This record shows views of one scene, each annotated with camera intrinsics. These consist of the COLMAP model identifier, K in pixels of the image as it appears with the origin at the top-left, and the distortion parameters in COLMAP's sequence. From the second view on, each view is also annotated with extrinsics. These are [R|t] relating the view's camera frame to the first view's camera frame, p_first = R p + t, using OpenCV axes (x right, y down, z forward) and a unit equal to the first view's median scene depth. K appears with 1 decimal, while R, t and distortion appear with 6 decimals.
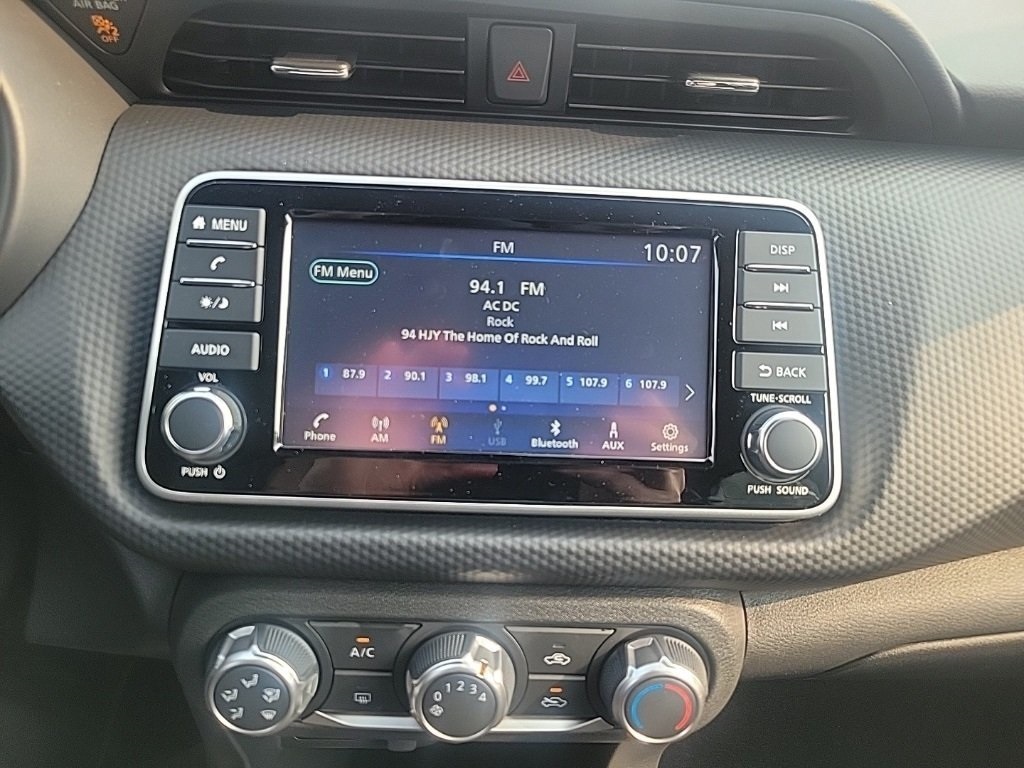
lens RADIAL K [[792.0, 0, 512.0], [0, 792.0, 384.0], [0, 0, 1]] dist [0.007071, -0.001703]
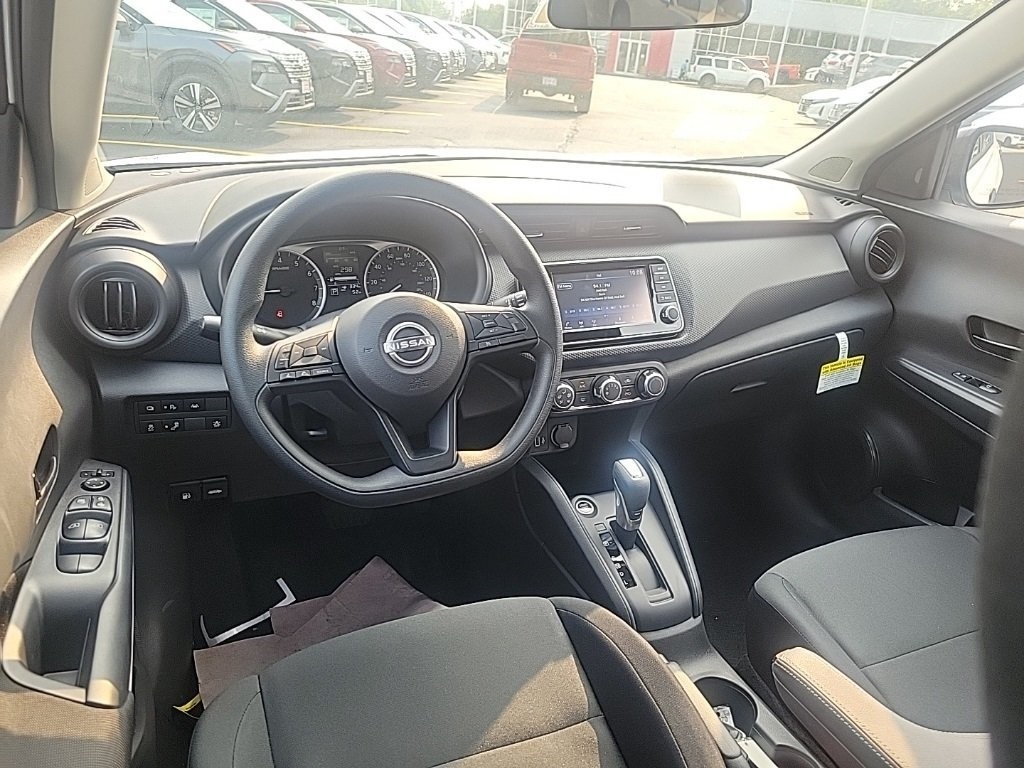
lens RADIAL K [[792.0, 0, 512.0], [0, 792.0, 384.0], [0, 0, 1]] dist [0.007071, -0.001703]
pose [[0.923789, -0.157213, 0.349140, -1.850507], [0.184546, 0.981736, -0.046227, 0.454585], [-0.335496, 0.107136, 0.935930, -2.453710]]
